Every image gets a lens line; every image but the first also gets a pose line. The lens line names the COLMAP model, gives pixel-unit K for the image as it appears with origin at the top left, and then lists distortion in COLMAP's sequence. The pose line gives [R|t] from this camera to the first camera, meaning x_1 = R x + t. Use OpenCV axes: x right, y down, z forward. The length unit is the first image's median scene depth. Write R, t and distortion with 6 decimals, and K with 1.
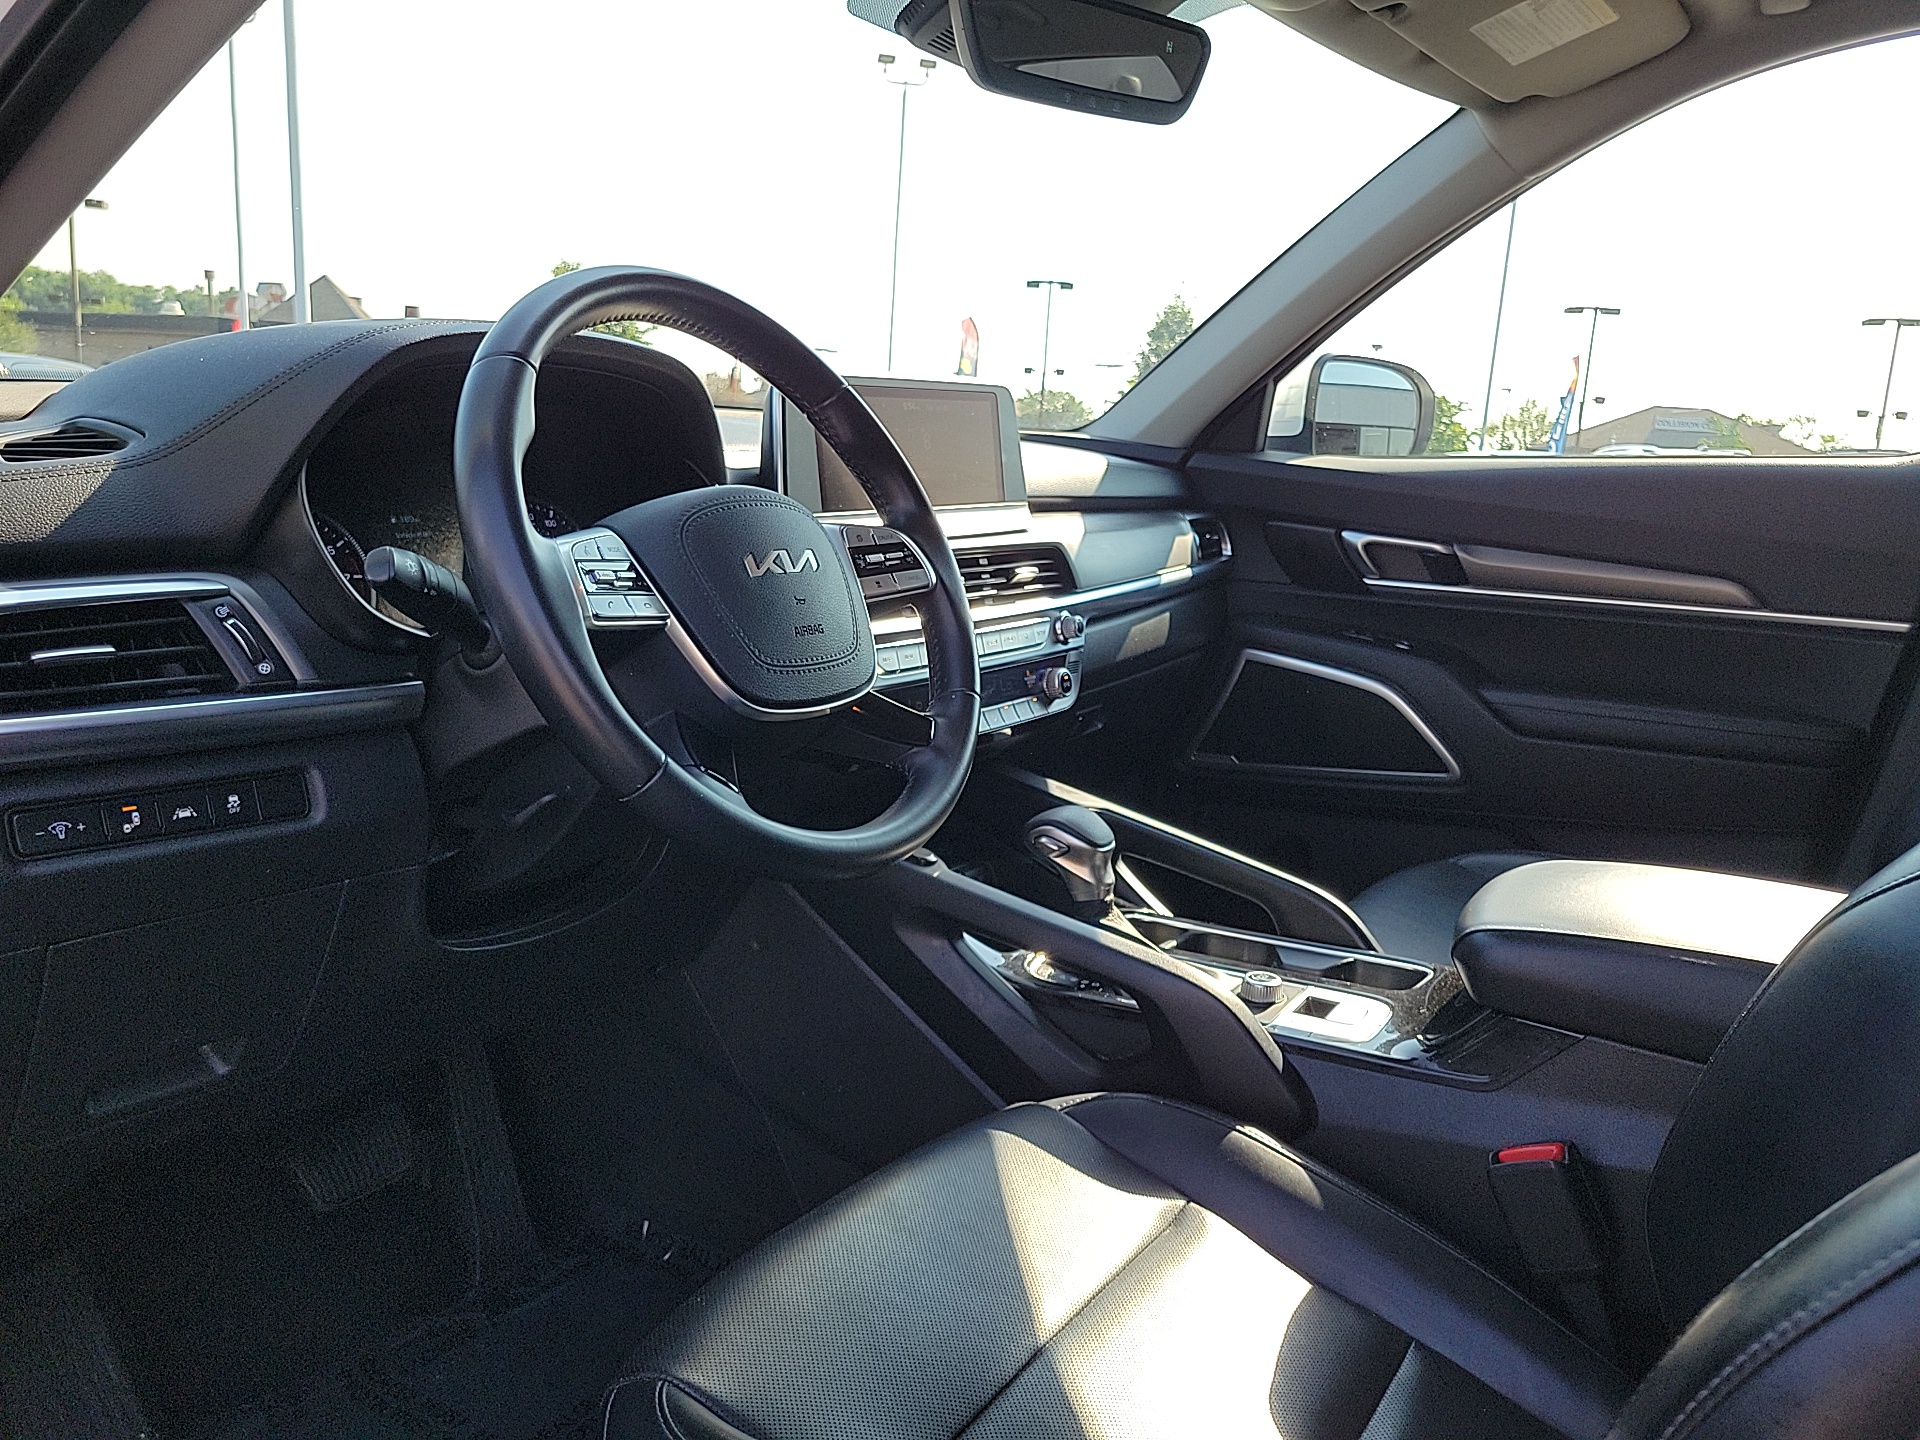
lens RADIAL K [[1467.4, 0, 960.0], [0, 1467.4, 720.0], [0, 0, 1]] dist [0.032564, -0.021424]
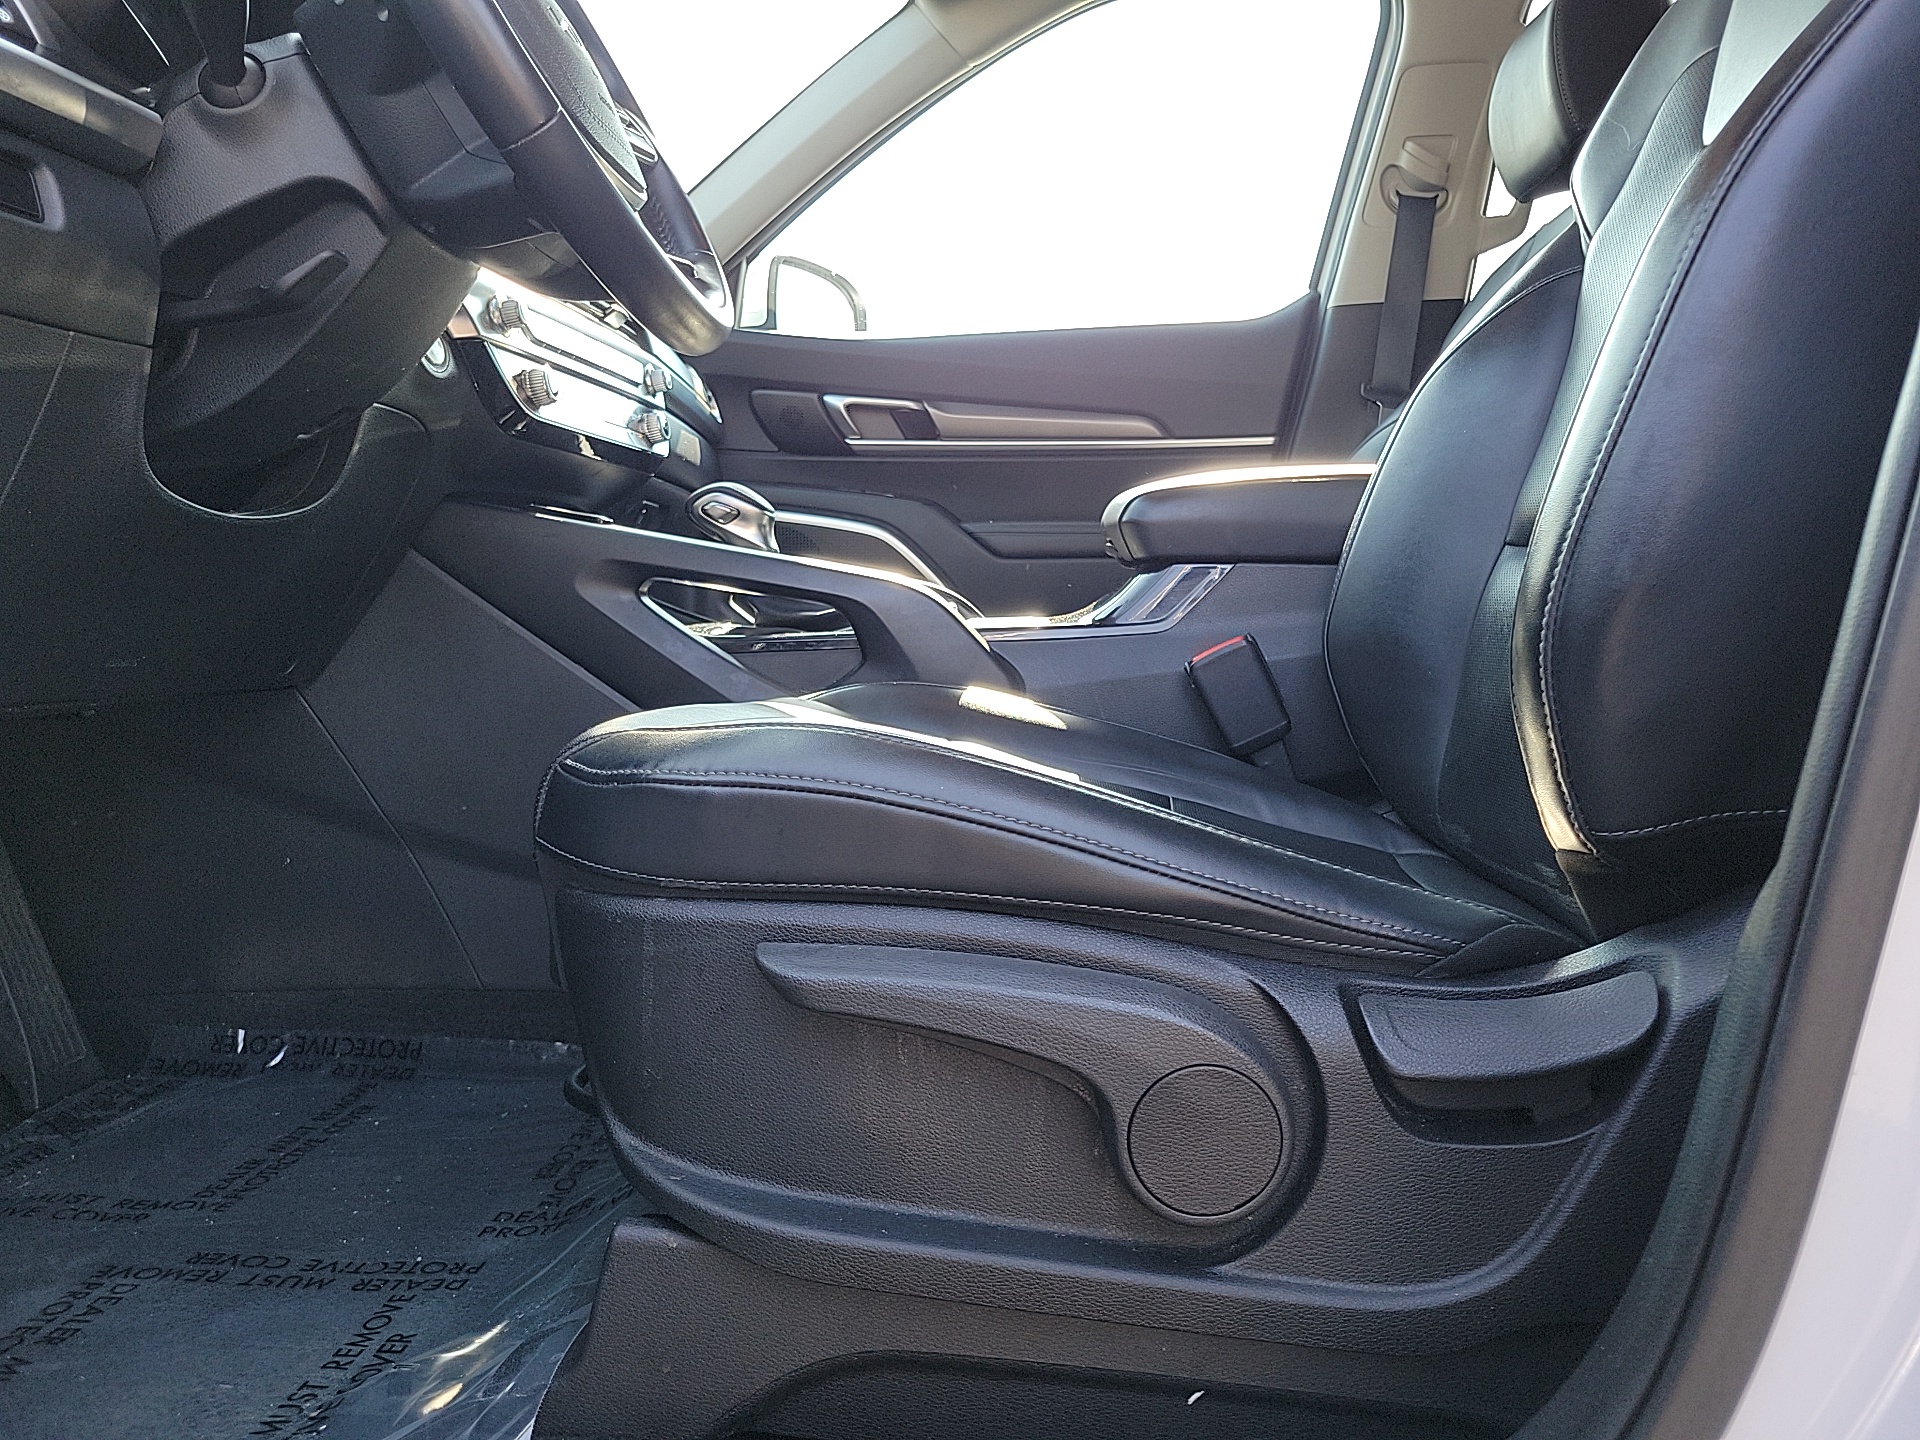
lens RADIAL K [[1467.4, 0, 960.0], [0, 1467.4, 720.0], [0, 0, 1]] dist [0.032564, -0.021424]
pose [[0.882575, -0.064268, 0.465758, -0.274291], [0.113857, 0.990344, -0.079096, 0.327542], [-0.456178, 0.122838, 0.881370, 0.041639]]
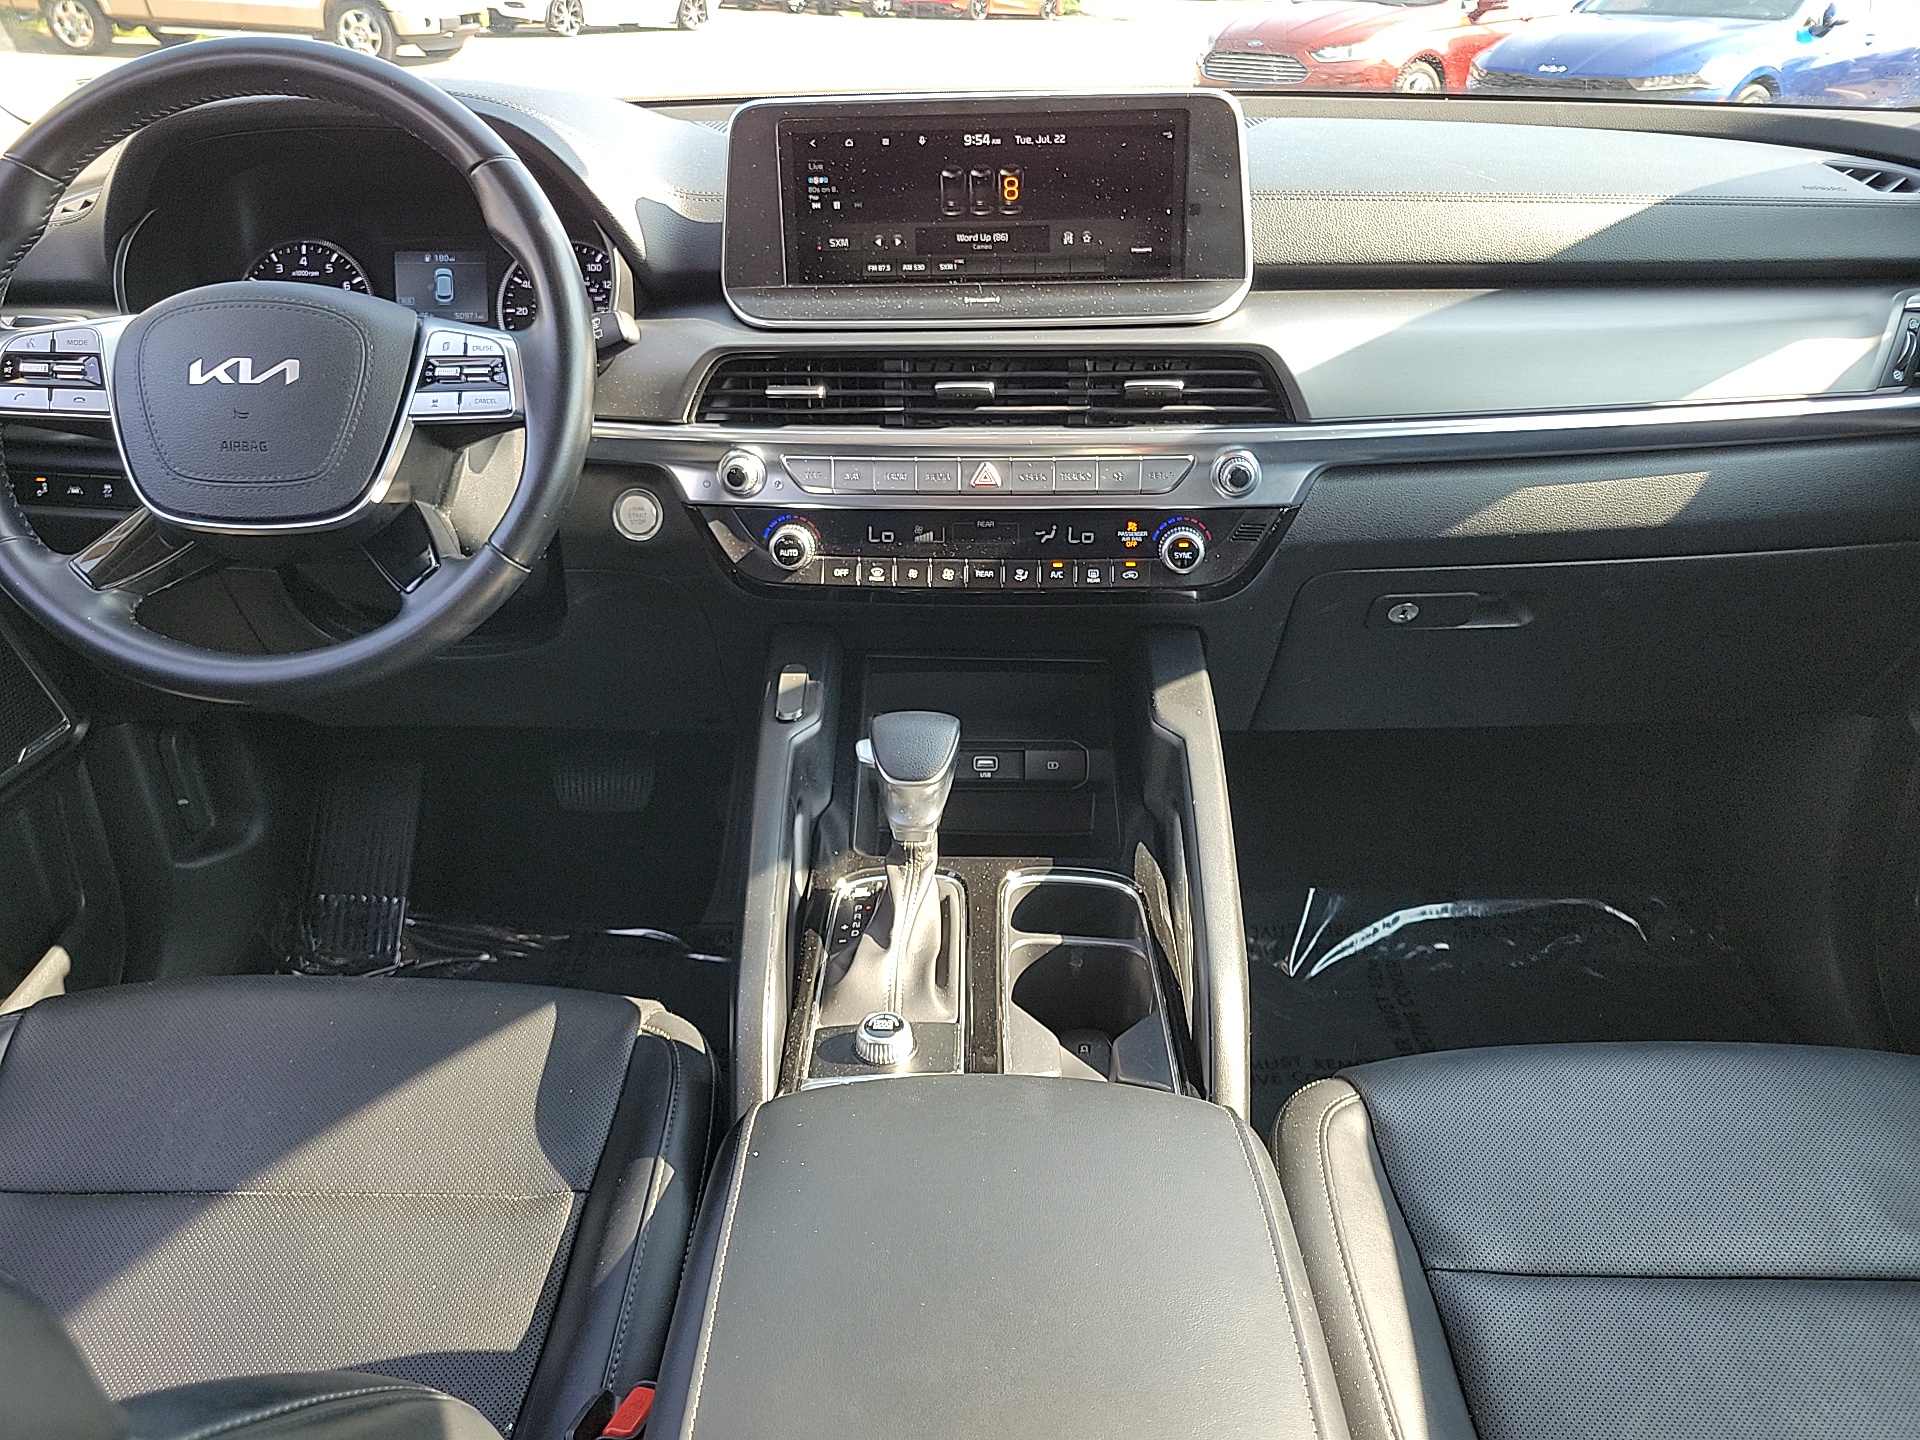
lens RADIAL K [[1467.4, 0, 960.0], [0, 1467.4, 720.0], [0, 0, 1]] dist [0.032564, -0.021424]
pose [[0.521609, 0.350544, -0.777845, 0.690605], [-0.131341, 0.933820, 0.332760, -0.199329], [0.843015, -0.071408, 0.533130, 0.613197]]
